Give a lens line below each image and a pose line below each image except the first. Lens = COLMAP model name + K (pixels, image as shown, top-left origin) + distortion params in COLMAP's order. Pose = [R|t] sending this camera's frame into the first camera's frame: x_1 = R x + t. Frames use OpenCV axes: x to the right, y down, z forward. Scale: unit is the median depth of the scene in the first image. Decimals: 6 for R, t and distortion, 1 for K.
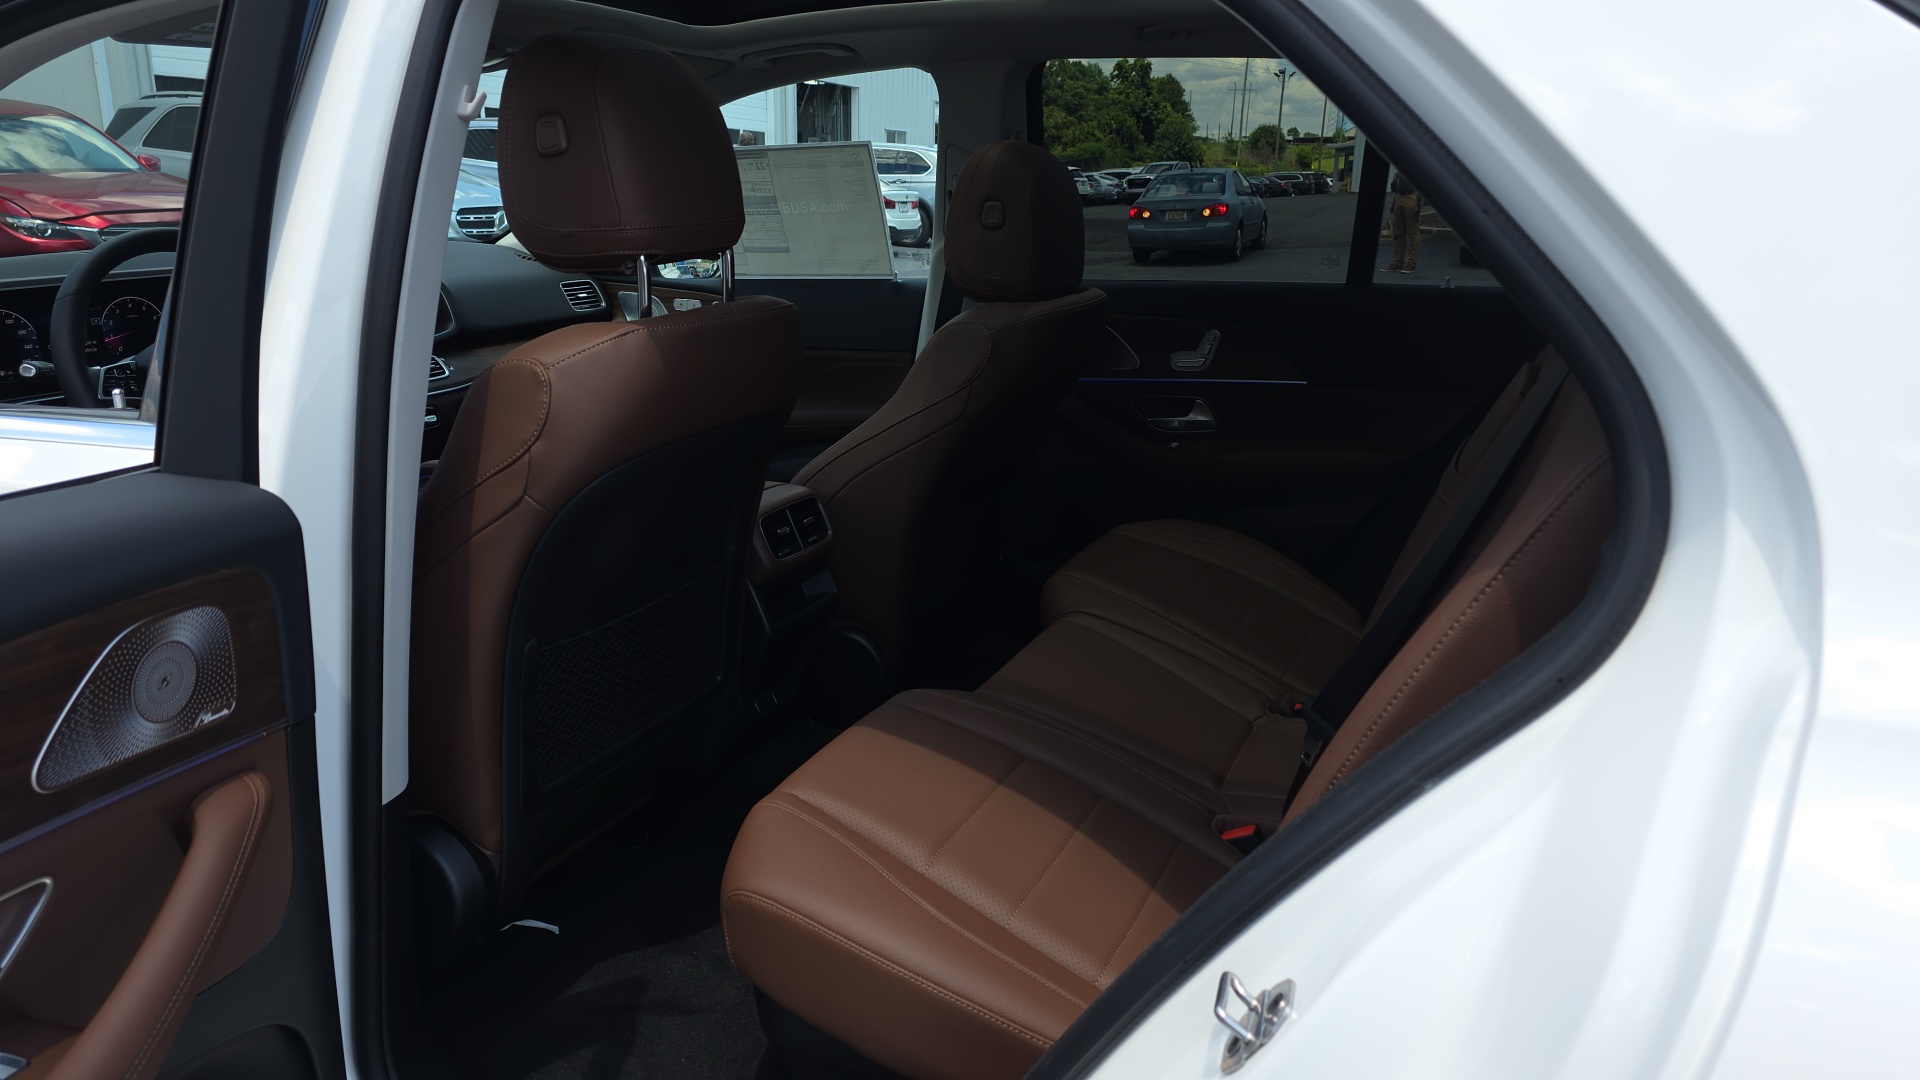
lens RADIAL K [[1281.4, 0, 950.2], [0, 1281.4, 541.5], [0, 0, 1]] dist [0.062206, -0.063874]
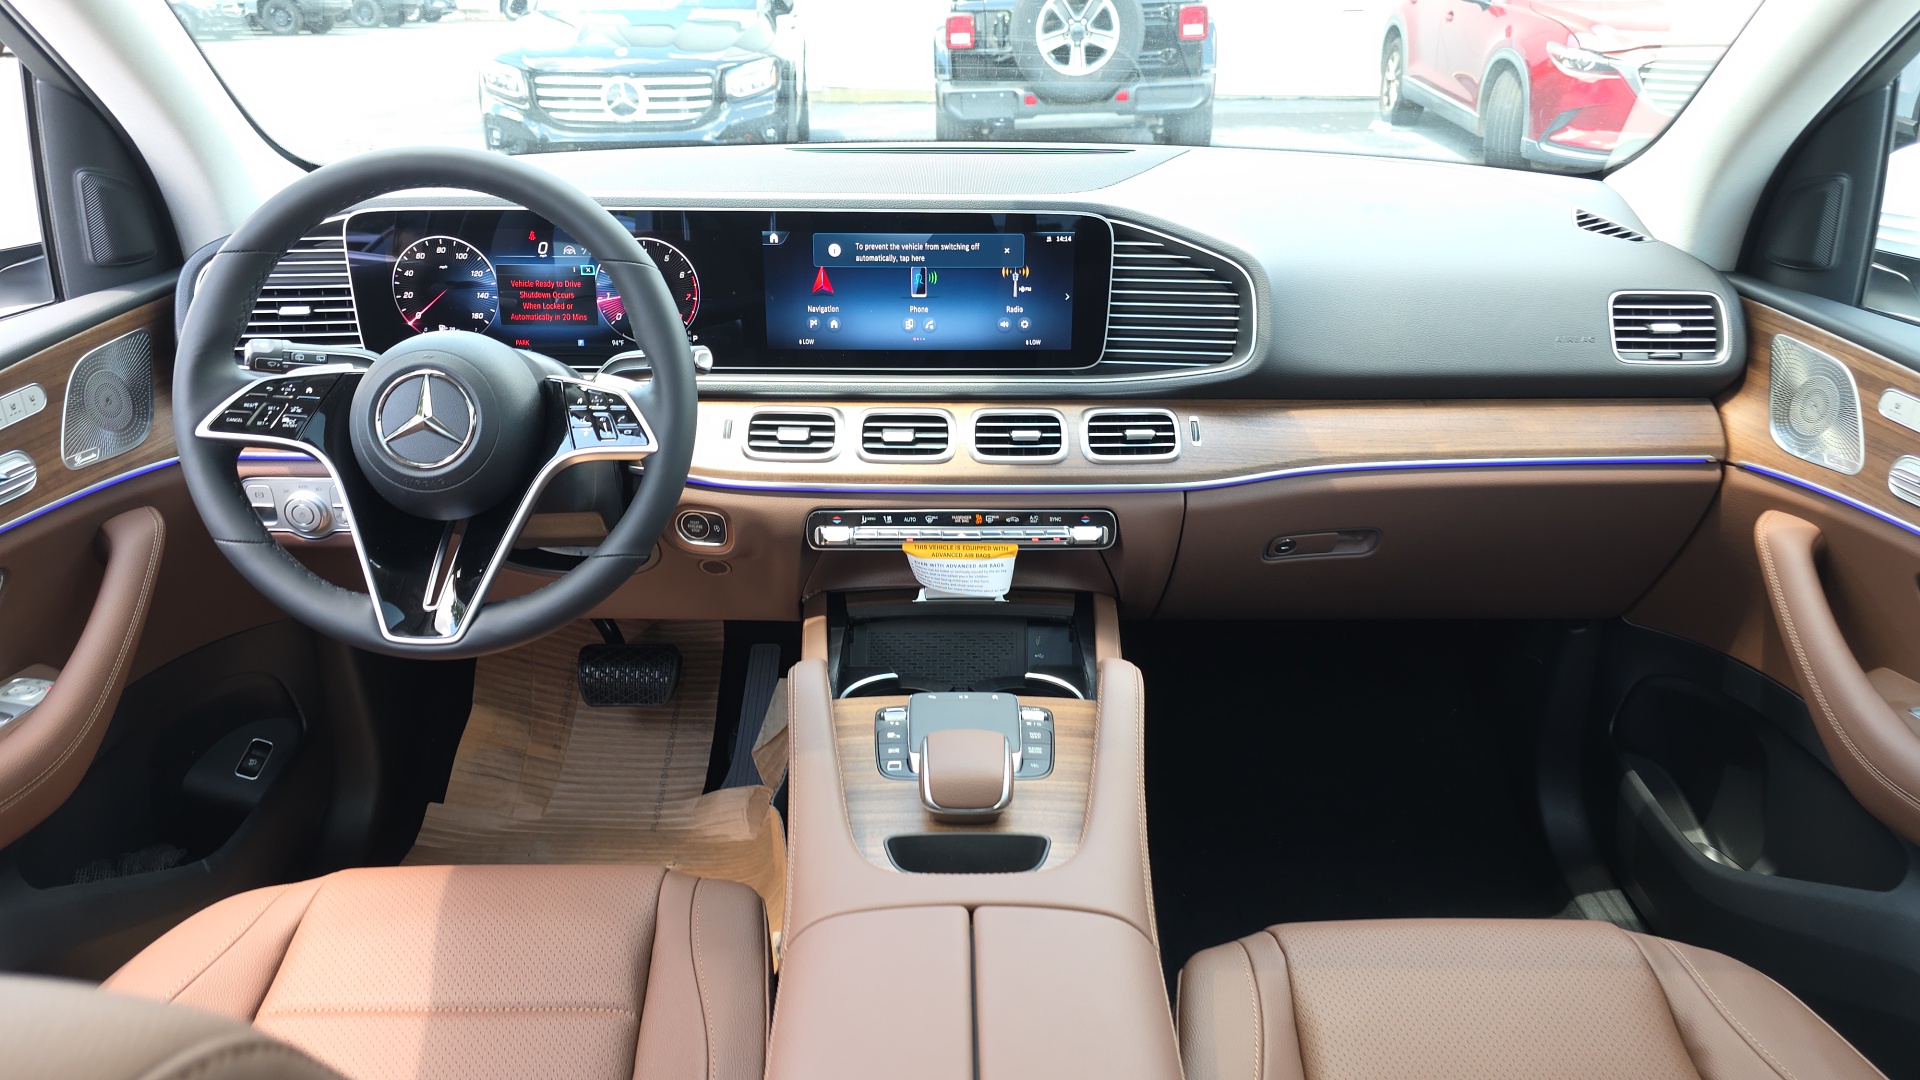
lens RADIAL K [[1288.3, 0, 952.0], [0, 1288.3, 520.9], [0, 0, 1]] dist [0.062787, -0.073825]
pose [[0.426603, 0.348254, -0.834703, 0.002621], [-0.257060, 0.931522, 0.257269, -0.177764], [0.867139, 0.104817, 0.486912, 0.572291]]
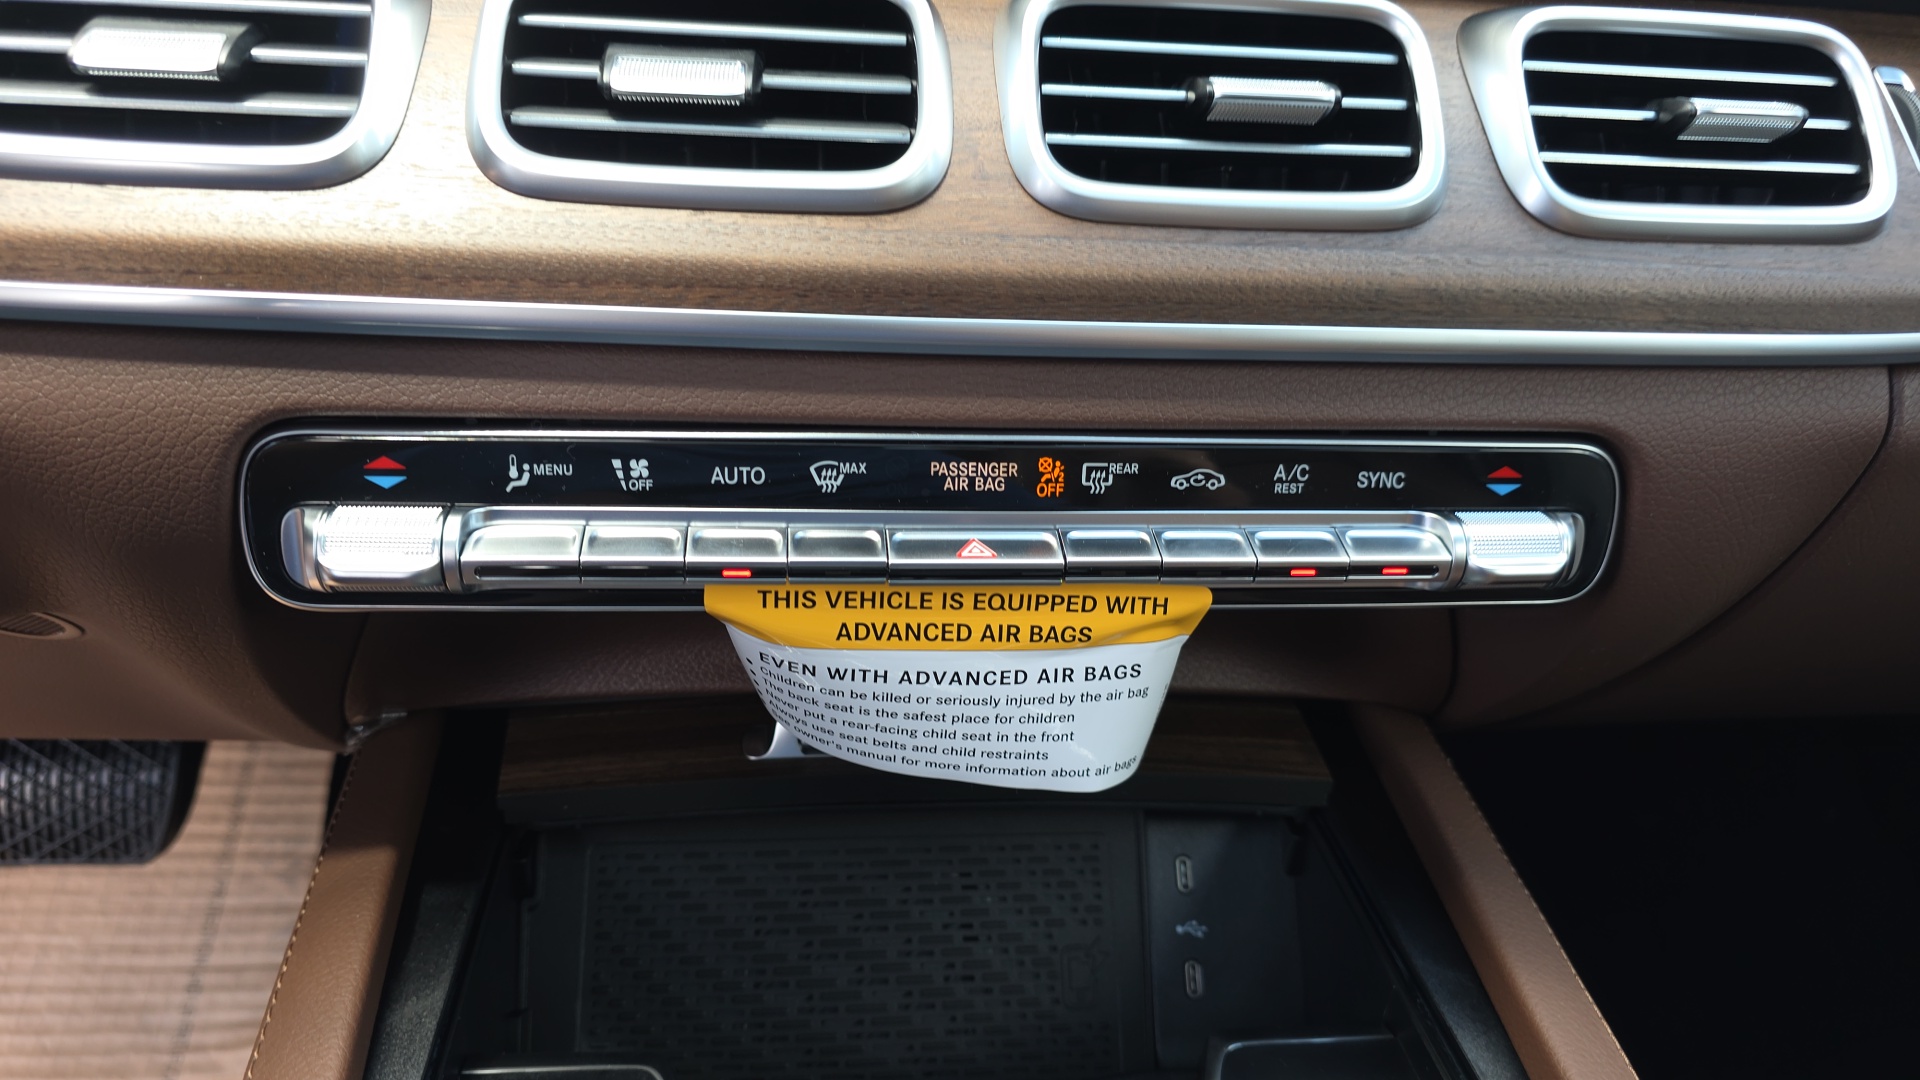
lens RADIAL K [[1290.8, 0, 952.7], [0, 1290.8, 536.4], [0, 0, 1]] dist [0.061828, -0.072644]
pose [[0.517481, 0.436244, -0.736142, -0.276869], [-0.300449, 0.898143, 0.321043, -0.096754], [0.801214, 0.055040, 0.595841, 0.722707]]
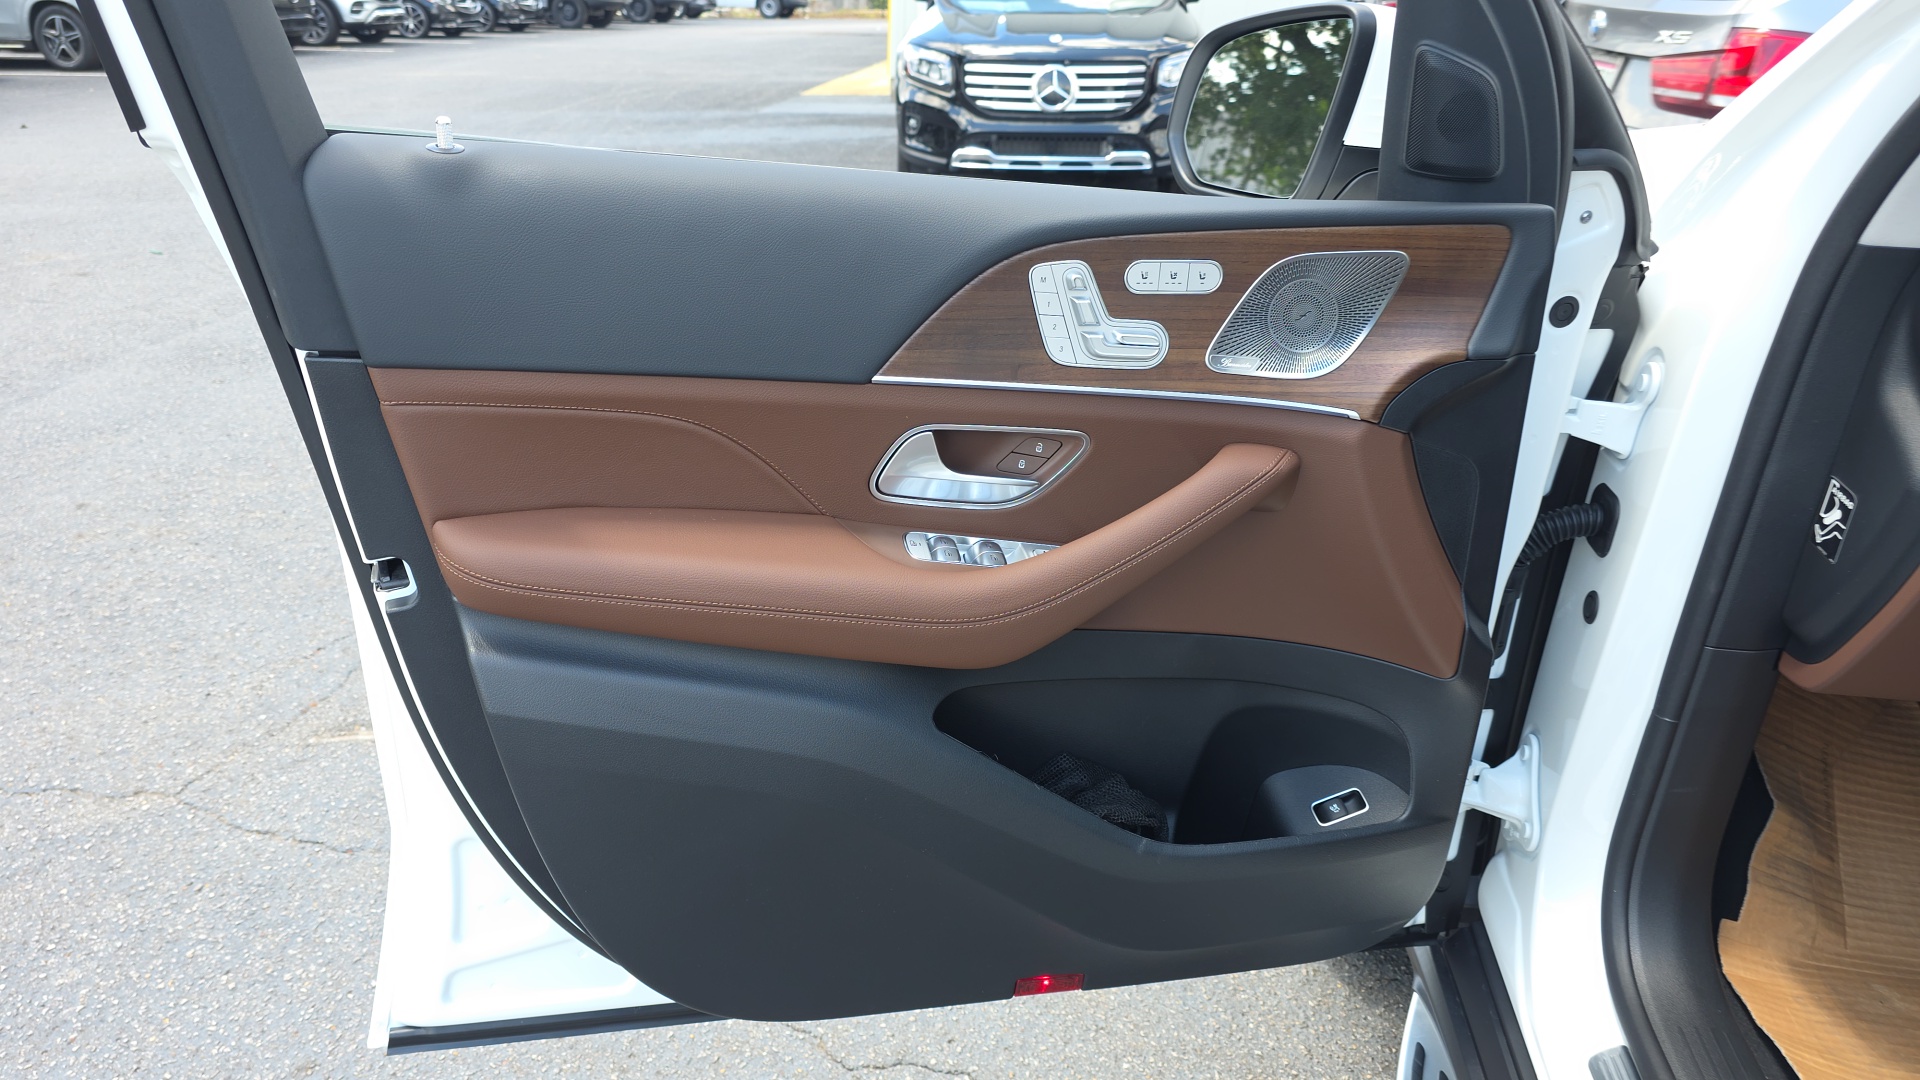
lens RADIAL K [[1309.9, 0, 955.4], [0, 1309.9, 523.2], [0, 0, 1]] dist [0.039217, -0.056194]
pose [[0.296248, 0.365679, -0.882336, -0.260689], [-0.280204, 0.916430, 0.285730, -0.036259], [0.913084, 0.162587, 0.373955, 0.222199]]
